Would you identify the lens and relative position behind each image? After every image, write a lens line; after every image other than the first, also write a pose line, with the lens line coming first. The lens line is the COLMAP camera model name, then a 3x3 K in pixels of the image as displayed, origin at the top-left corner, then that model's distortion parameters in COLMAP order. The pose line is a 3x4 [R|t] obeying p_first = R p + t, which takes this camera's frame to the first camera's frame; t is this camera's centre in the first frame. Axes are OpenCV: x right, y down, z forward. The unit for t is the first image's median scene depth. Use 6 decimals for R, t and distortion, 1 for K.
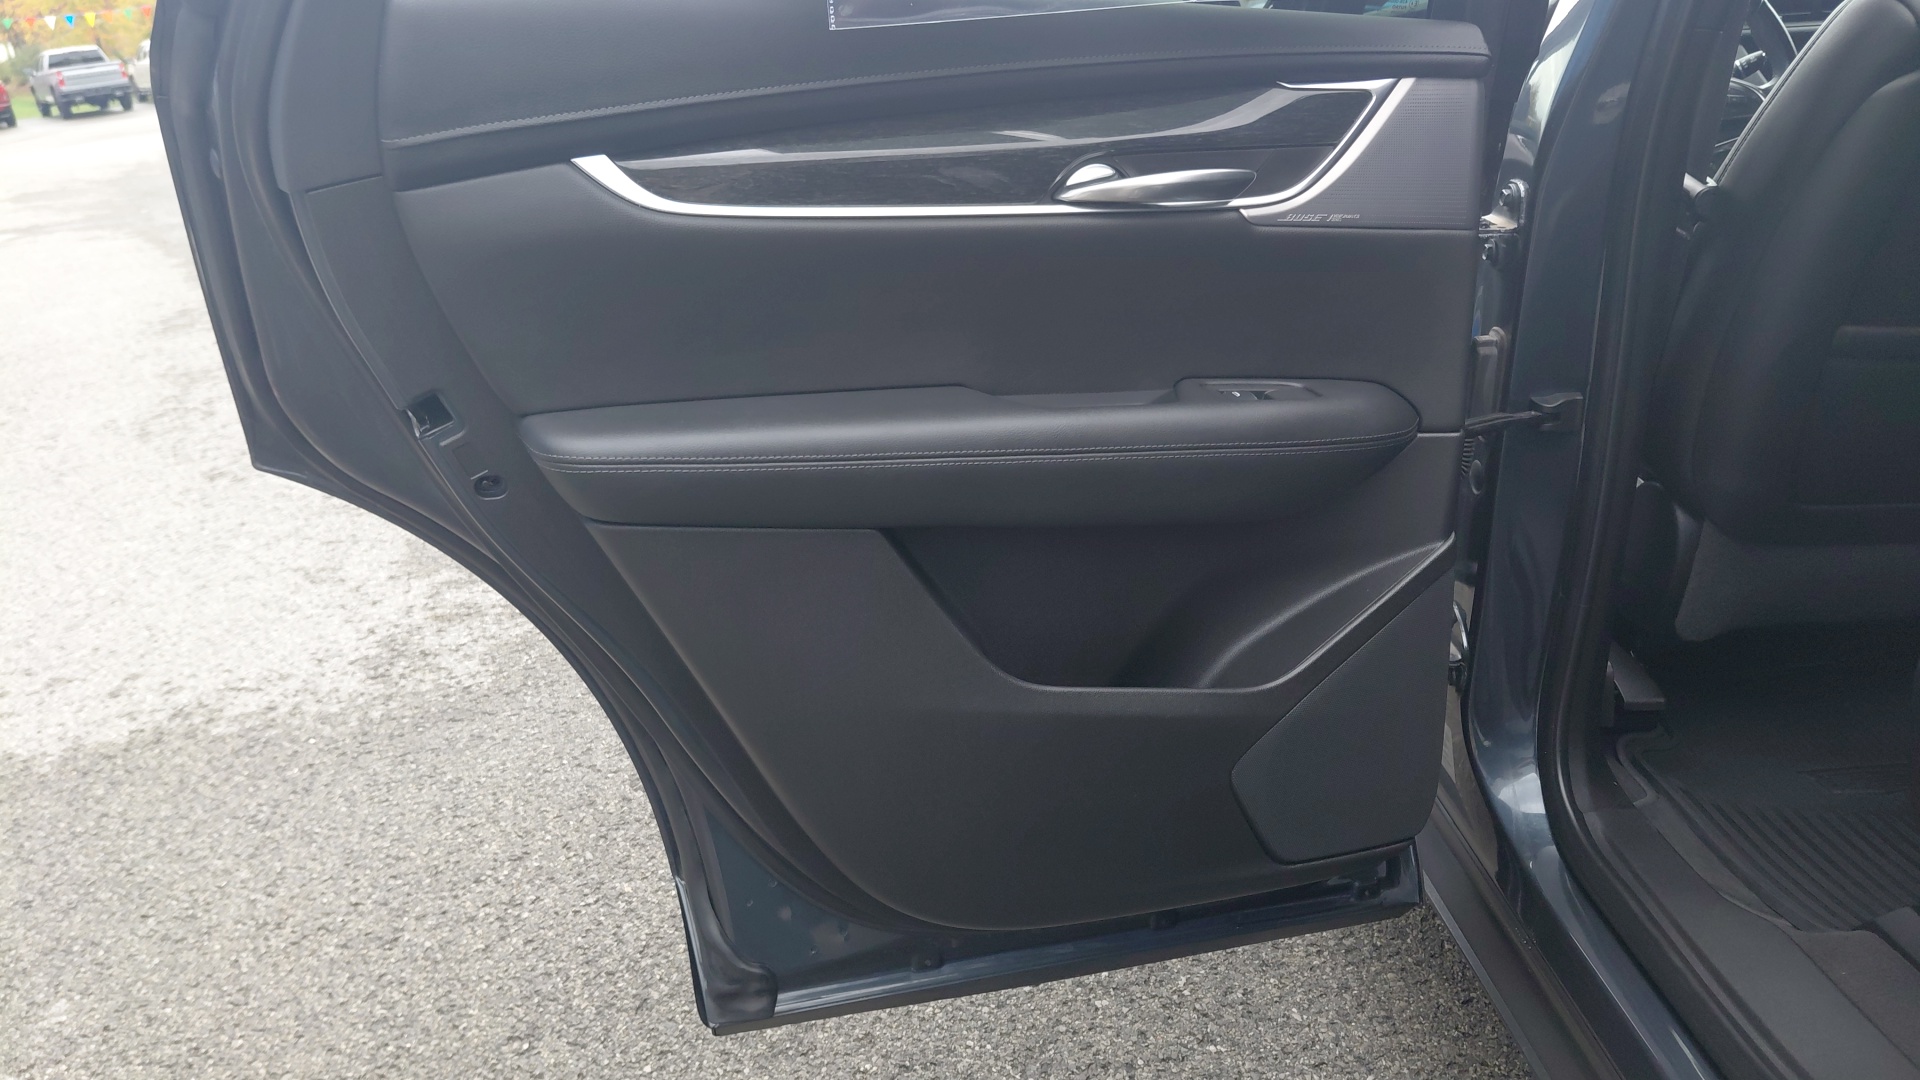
lens RADIAL K [[1436.5, 0, 959.5], [0, 1436.5, 546.8], [0, 0, 1]] dist [0.049462, -0.069657]
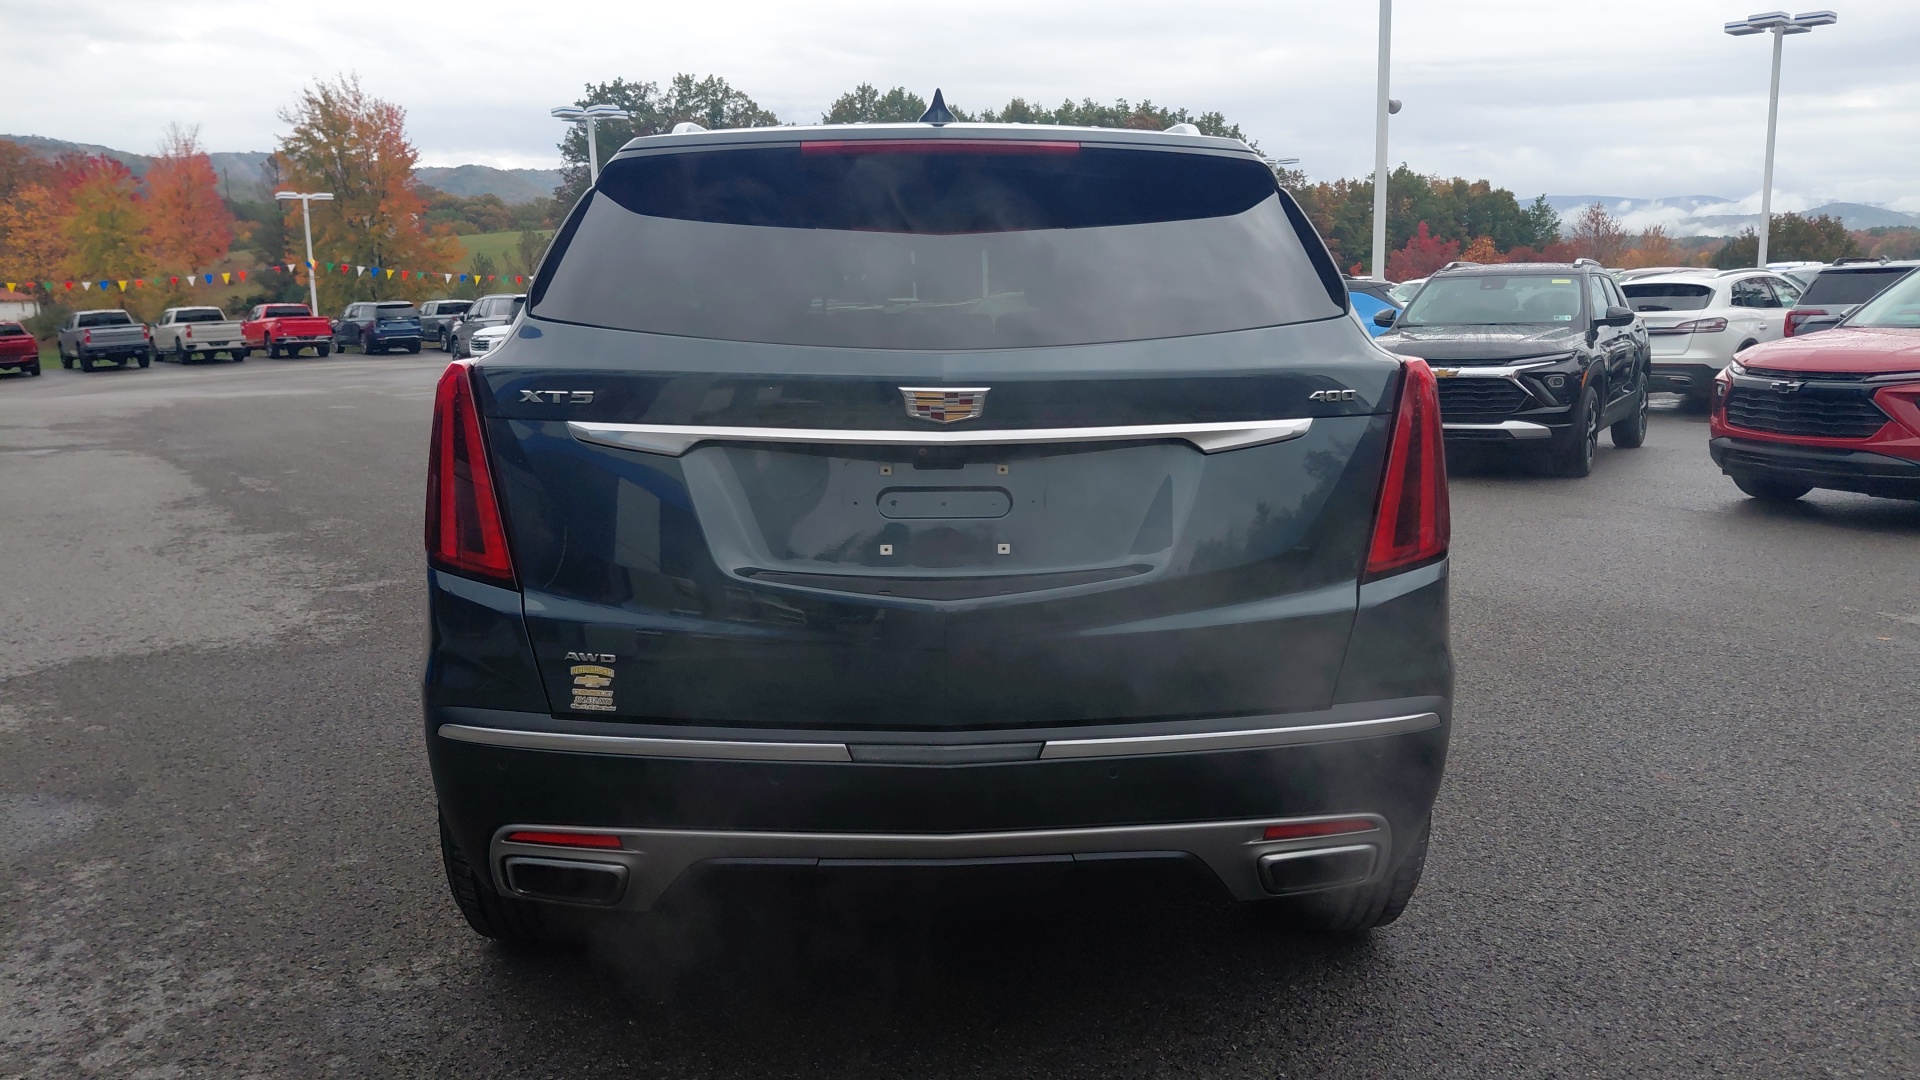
lens RADIAL K [[1436.5, 0, 954.2], [0, 1436.5, 546.7], [0, 0, 1]] dist [0.049462, -0.069657]
pose [[0.998622, 0.050871, 0.012899, 0.293420], [-0.047298, 0.978891, -0.198837, 0.199511], [-0.022742, 0.197953, 0.979948, -0.594822]]
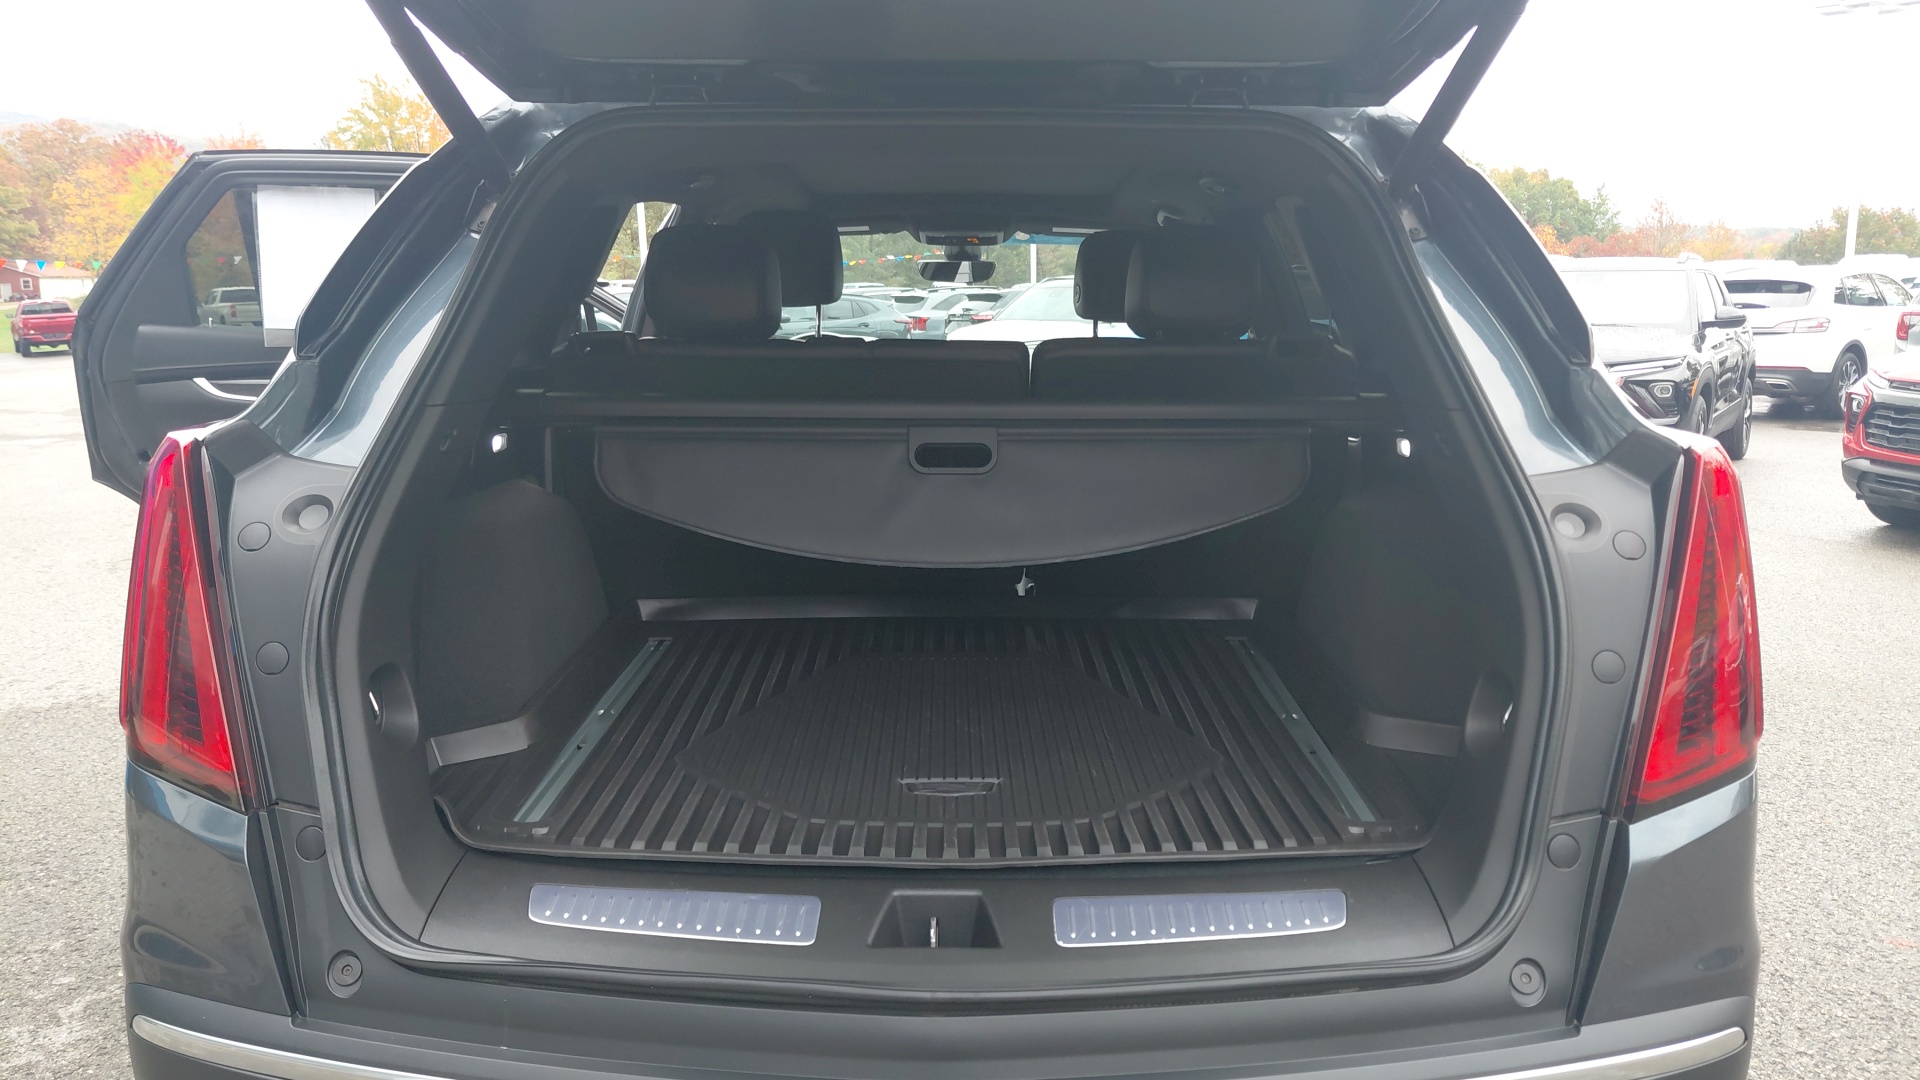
lens RADIAL K [[1436.5, 0, 960.1], [0, 1436.5, 536.5], [0, 0, 1]] dist [0.049462, -0.069657]
pose [[0.997762, 0.065107, -0.015235, 0.302667], [-0.066826, 0.978768, -0.193770, 0.118275], [0.002296, 0.194355, 0.980929, -0.421839]]
